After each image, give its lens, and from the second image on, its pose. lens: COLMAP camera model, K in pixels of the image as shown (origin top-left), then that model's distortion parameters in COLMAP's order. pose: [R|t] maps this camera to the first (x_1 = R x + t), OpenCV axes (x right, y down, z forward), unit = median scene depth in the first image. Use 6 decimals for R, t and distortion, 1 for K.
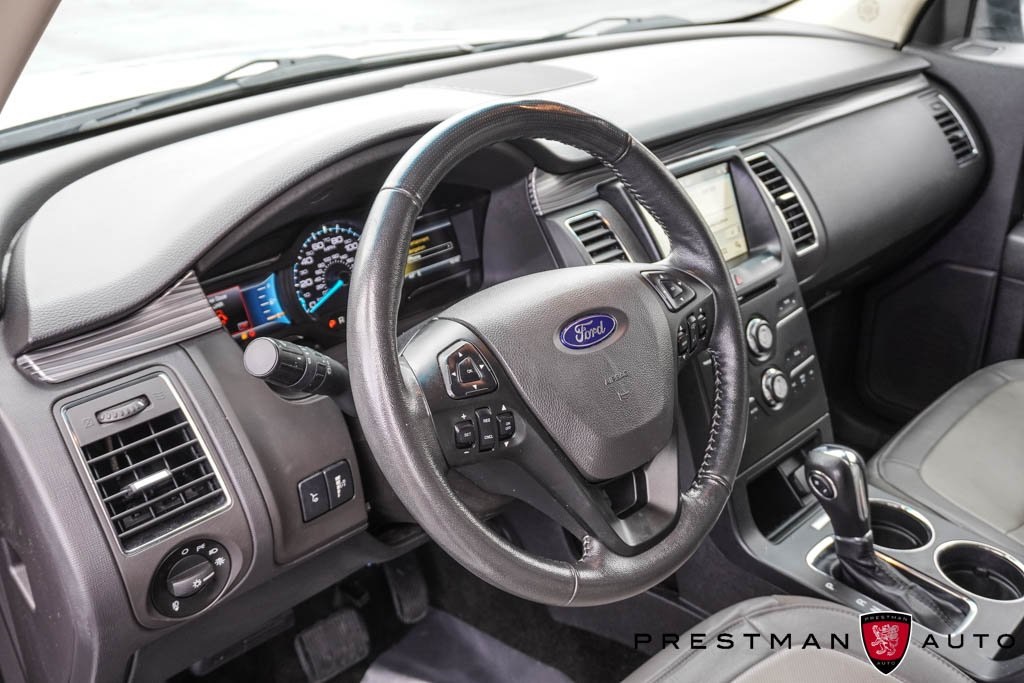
lens RADIAL K [[973.7, 0, 512.0], [0, 973.7, 341.5], [0, 0, 1]] dist [-0.003084, -0.010670]
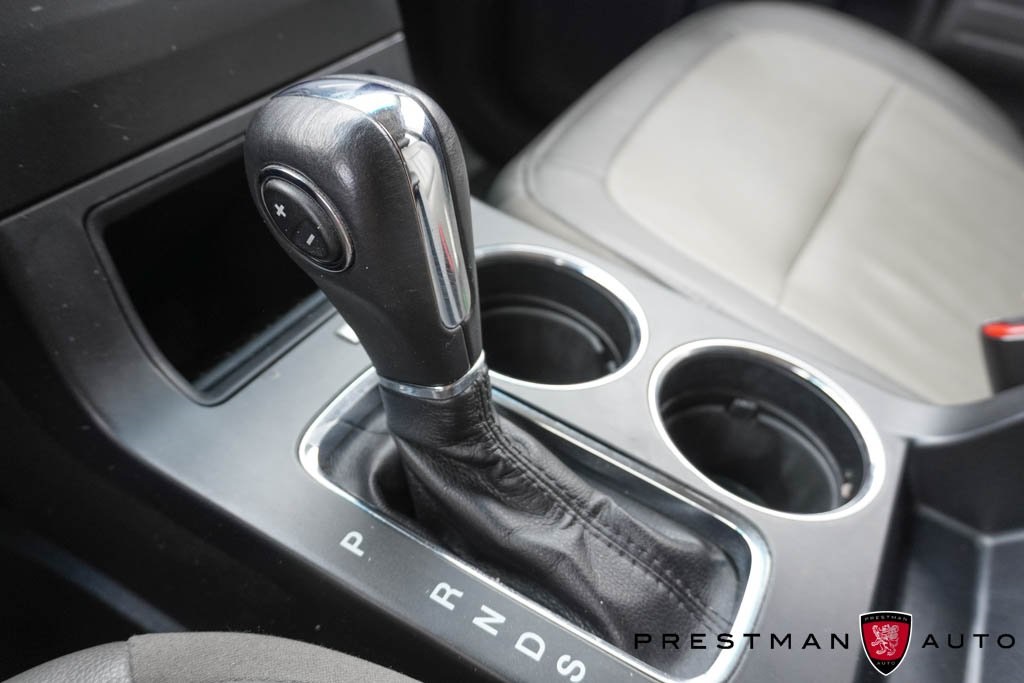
lens RADIAL K [[809.3, 0, 512.0], [0, 809.3, 341.5], [0, 0, 1]] dist [0.003273, -0.000347]
pose [[0.950309, -0.088741, 0.298391, 0.291413], [-0.001355, 0.957322, 0.289020, 0.110125], [-0.311304, -0.275063, 0.909632, 0.736365]]
